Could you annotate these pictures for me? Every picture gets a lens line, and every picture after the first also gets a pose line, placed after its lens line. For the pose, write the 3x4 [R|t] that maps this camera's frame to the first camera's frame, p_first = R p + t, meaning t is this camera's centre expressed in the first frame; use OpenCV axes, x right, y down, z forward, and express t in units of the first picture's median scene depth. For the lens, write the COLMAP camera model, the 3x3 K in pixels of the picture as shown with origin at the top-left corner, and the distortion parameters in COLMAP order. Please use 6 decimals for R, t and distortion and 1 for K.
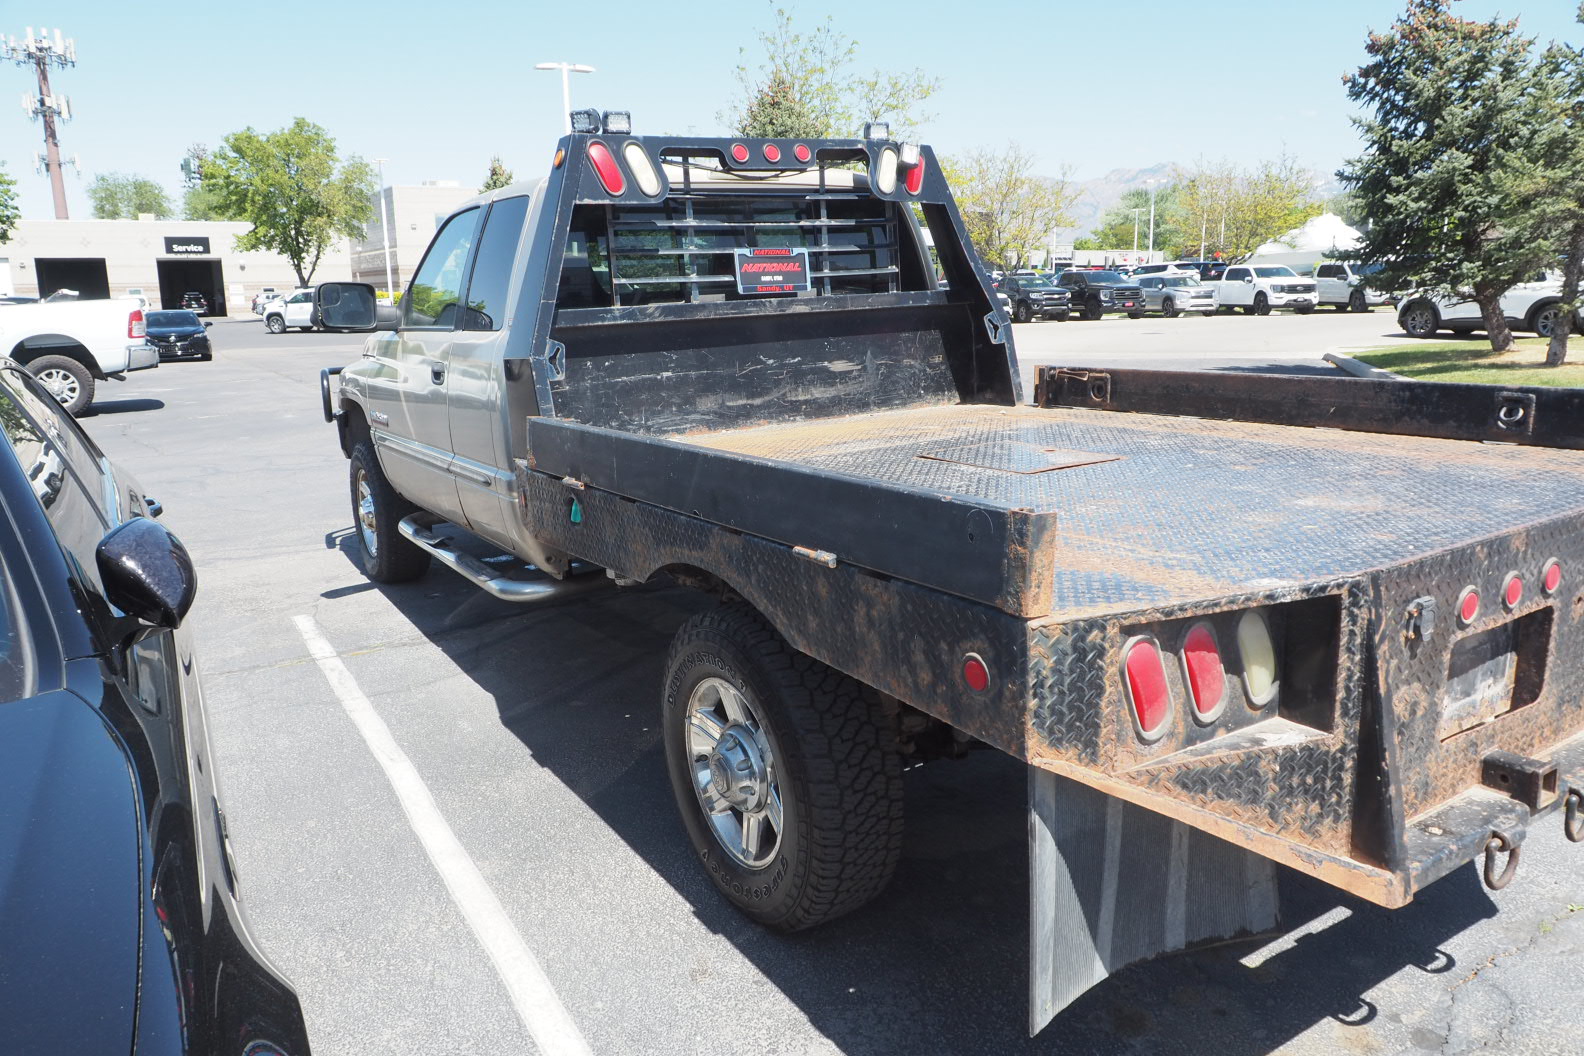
lens RADIAL K [[1128.7, 0, 794.0], [0, 1128.7, 526.0], [0, 0, 1]] dist [-0.021446, 0.002534]
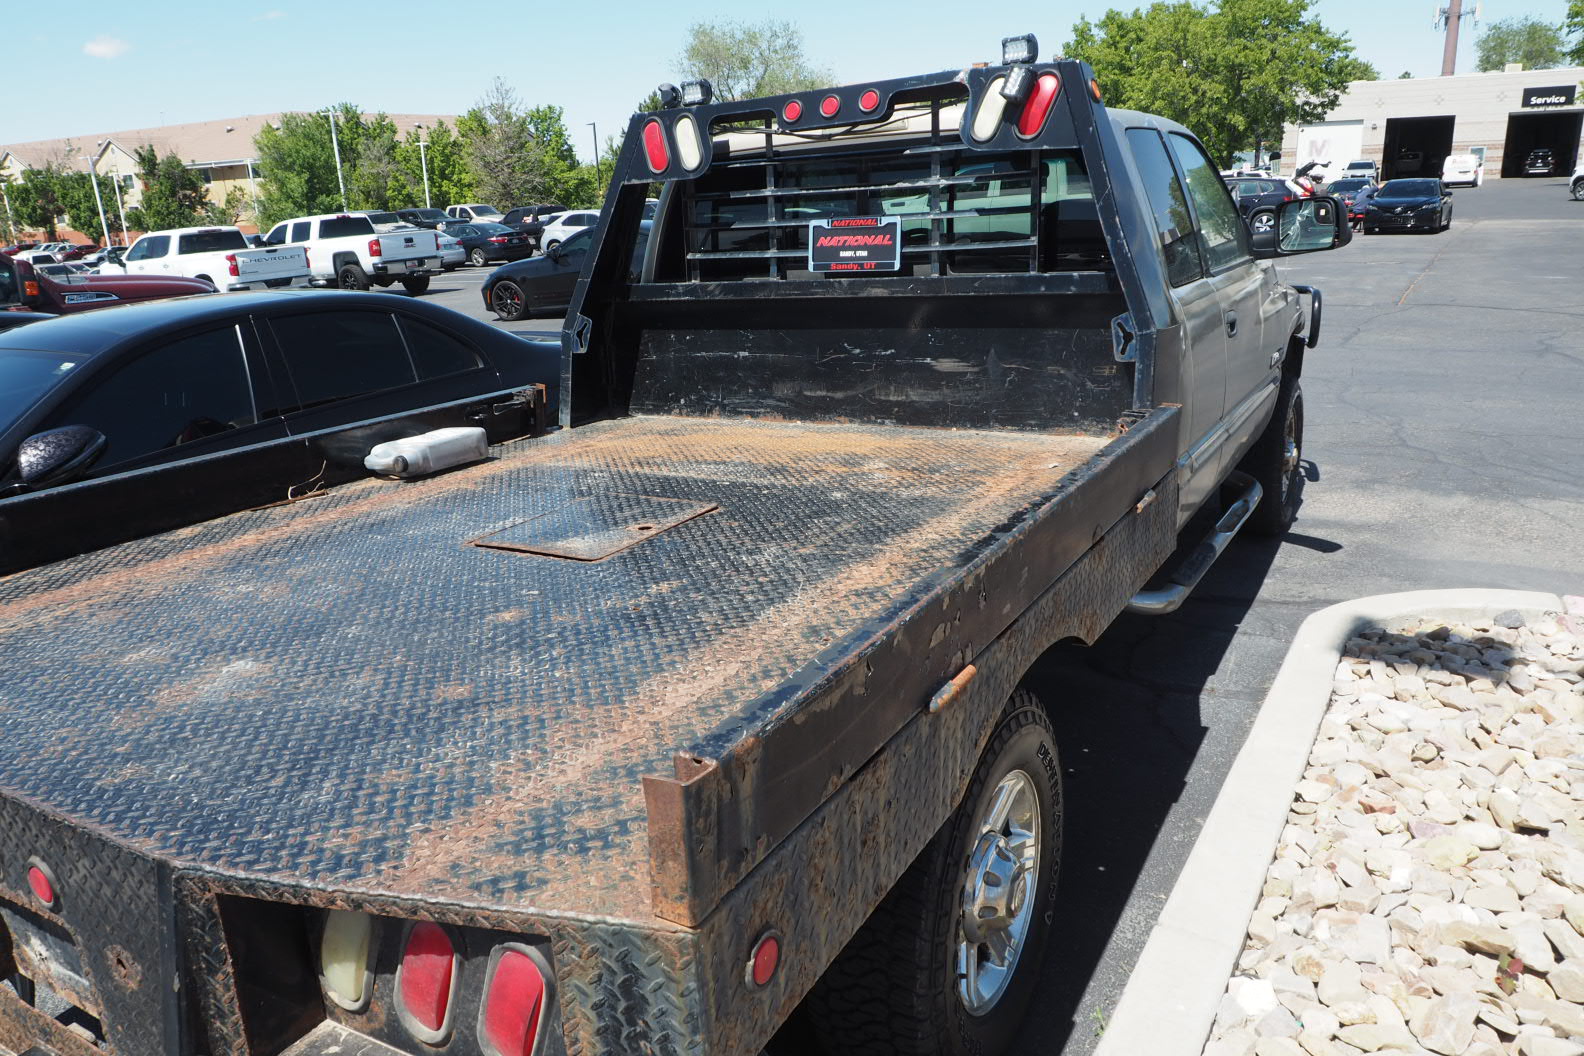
lens RADIAL K [[1128.7, 0, 791.0], [0, 1128.7, 525.3], [0, 0, 1]] dist [-0.021446, 0.002534]
pose [[0.458520, 0.254010, -0.851609, 0.705732], [-0.147950, 0.966727, 0.208688, -0.186127], [0.876282, 0.030308, 0.480844, 0.540721]]
